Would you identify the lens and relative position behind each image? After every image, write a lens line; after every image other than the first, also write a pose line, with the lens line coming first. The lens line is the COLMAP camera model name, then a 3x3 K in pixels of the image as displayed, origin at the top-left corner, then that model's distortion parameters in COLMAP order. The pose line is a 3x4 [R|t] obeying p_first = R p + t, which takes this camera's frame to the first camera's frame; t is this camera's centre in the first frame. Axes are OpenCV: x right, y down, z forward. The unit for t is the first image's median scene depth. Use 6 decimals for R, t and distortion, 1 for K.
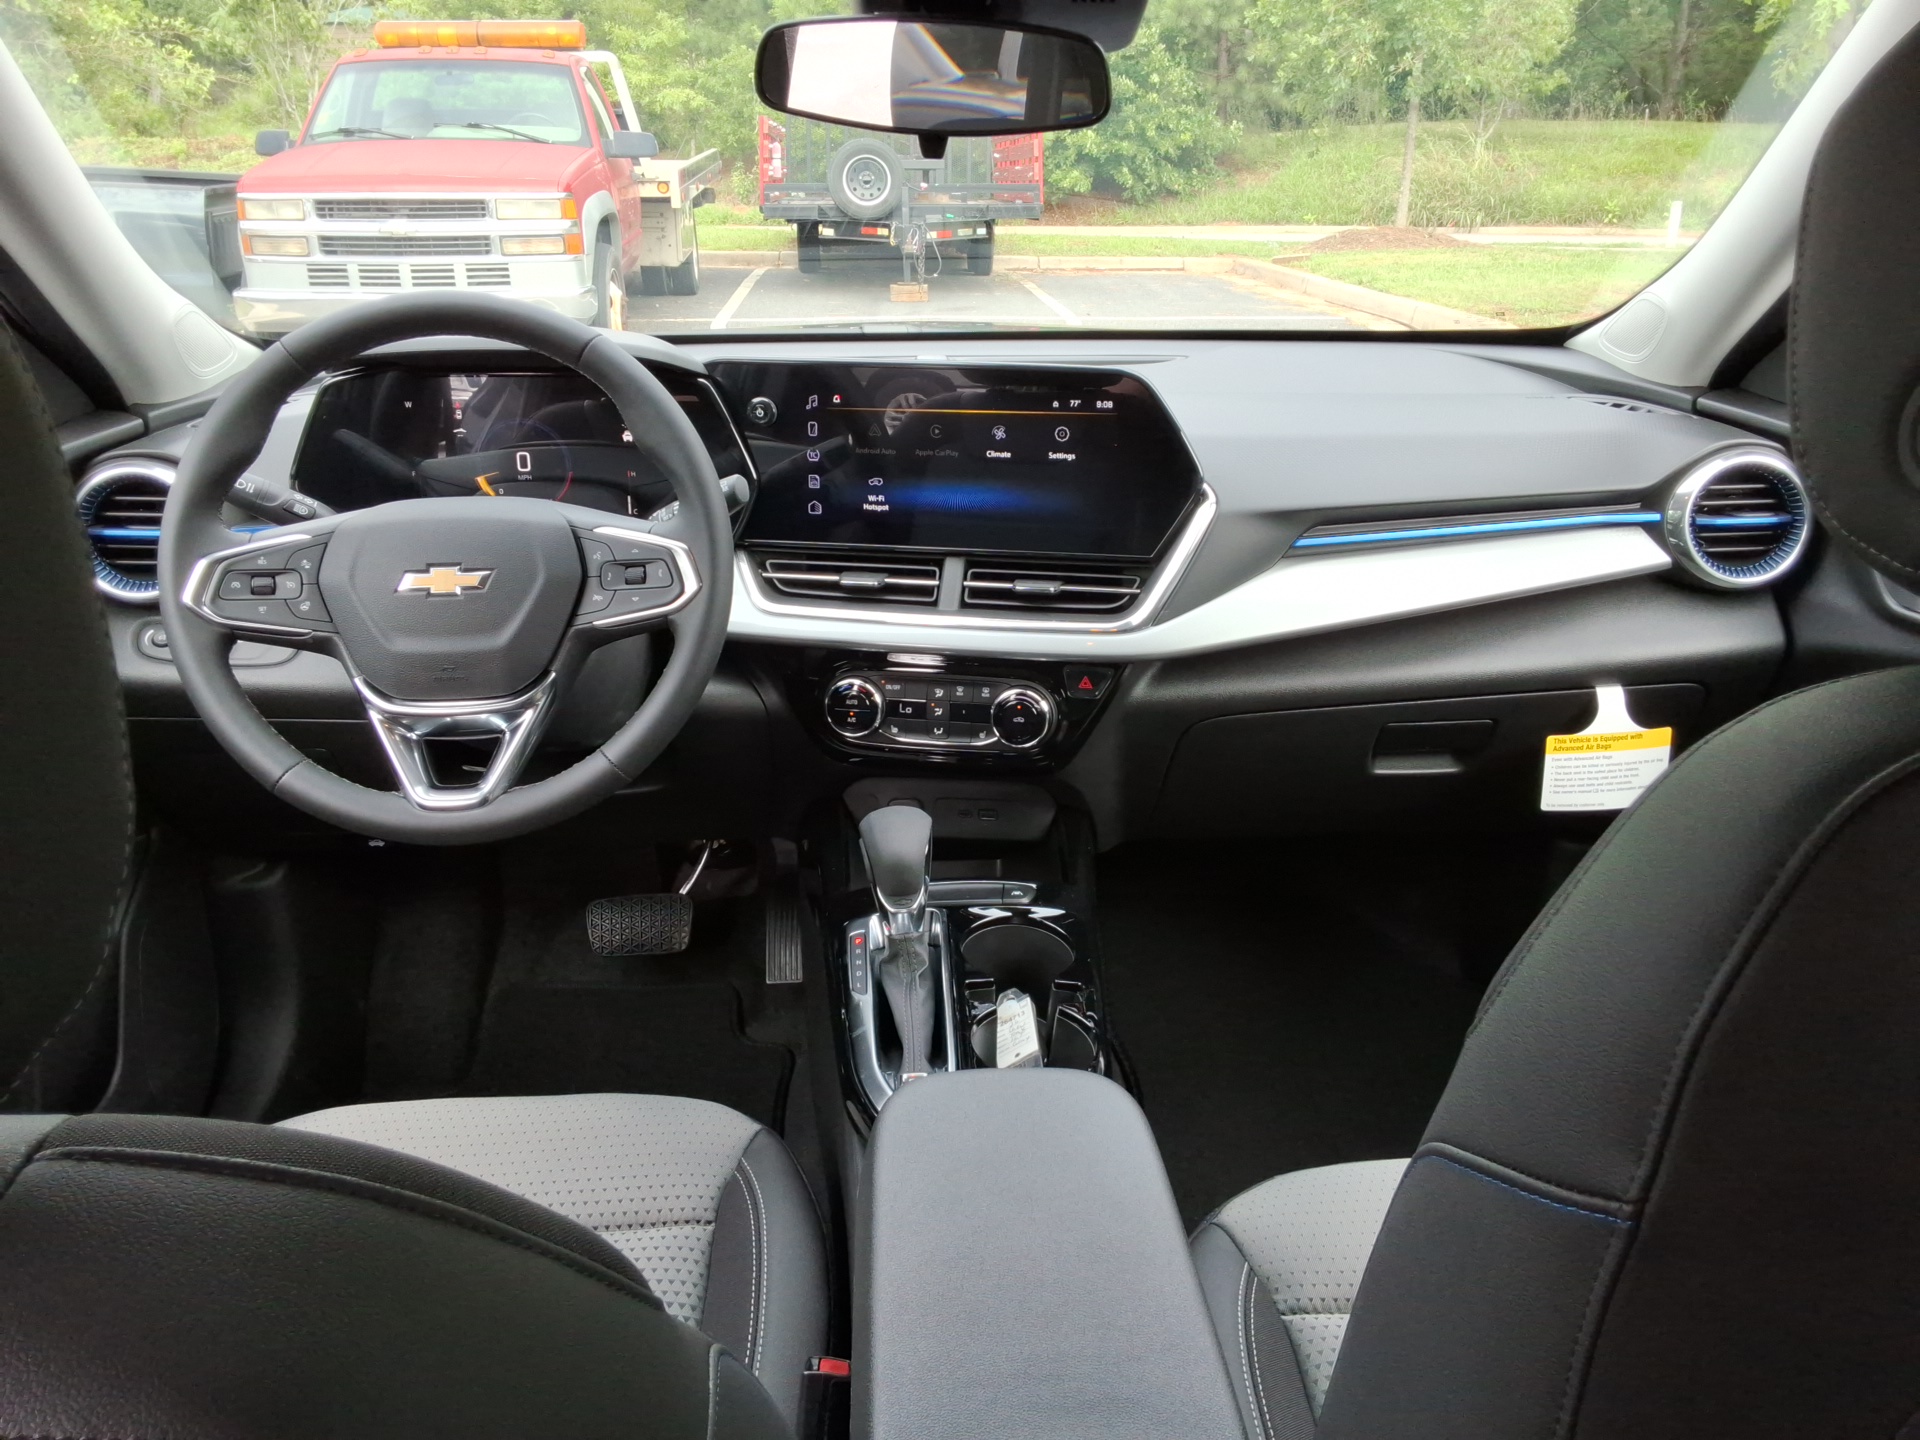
lens RADIAL K [[1545.8, 0, 974.8], [0, 1545.8, 718.4], [0, 0, 1]] dist [0.068011, -0.096774]
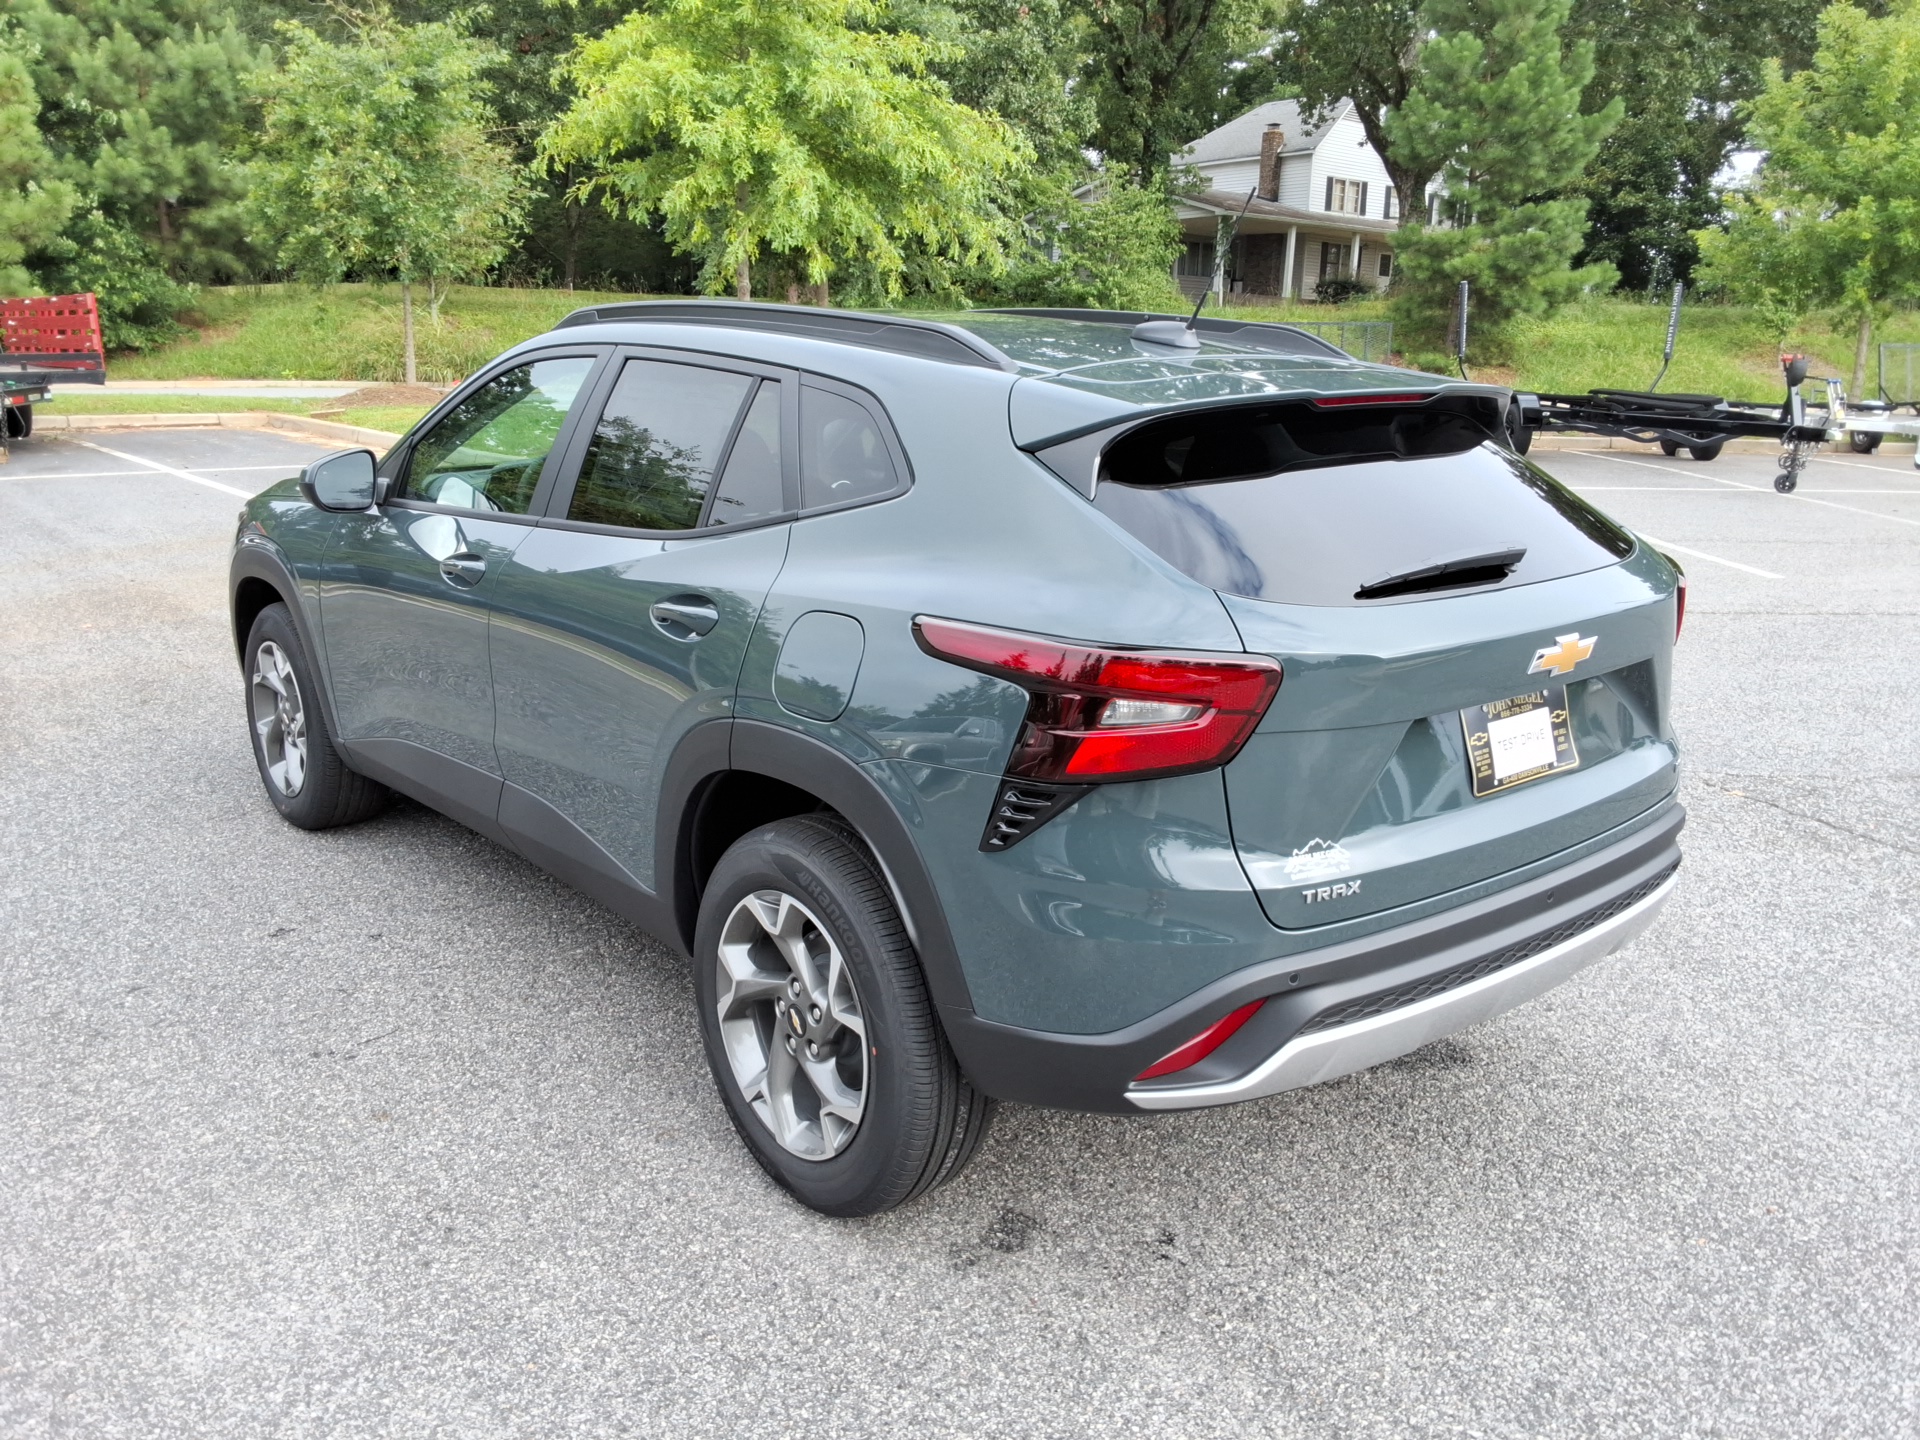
lens RADIAL K [[1536.9, 0, 958.7], [0, 1536.9, 695.4], [0, 0, 1]] dist [0.100767, -0.158406]
pose [[0.807495, -0.131288, 0.575079, -1.918568], [0.189225, 0.981046, -0.041732, 0.788479], [-0.558700, 0.142518, 0.817033, -2.971850]]
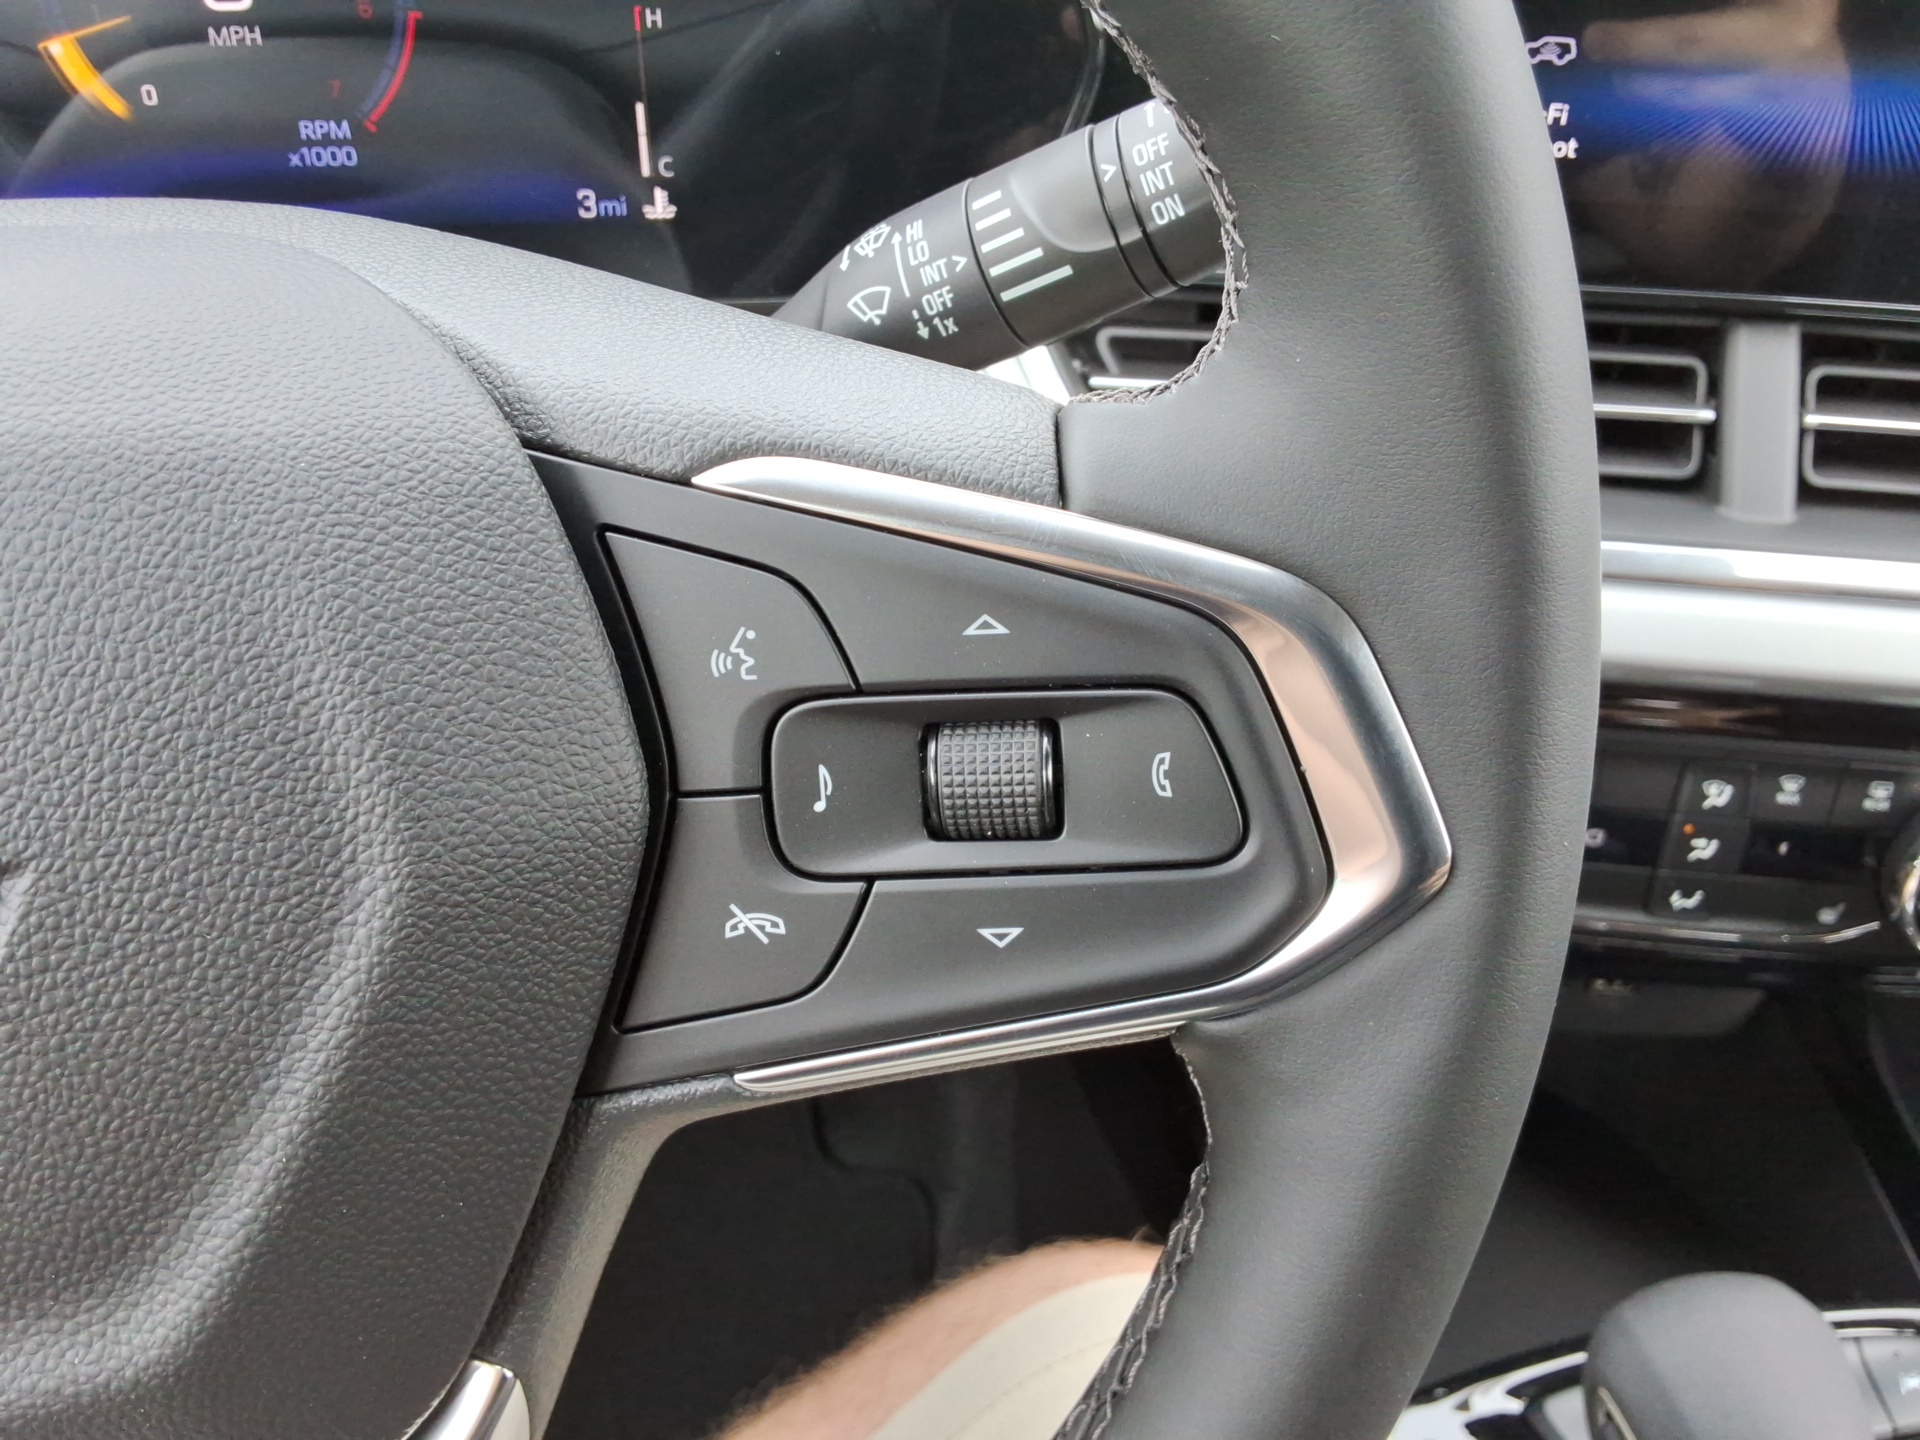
lens RADIAL K [[1552.4, 0, 960.6], [0, 1552.4, 717.8], [0, 0, 1]] dist [0.098440, -0.190782]
pose [[0.996424, -0.031007, 0.078600, -0.193238], [0.007552, 0.959192, 0.282656, -0.118244], [-0.084157, -0.281052, 0.955996, 0.705073]]
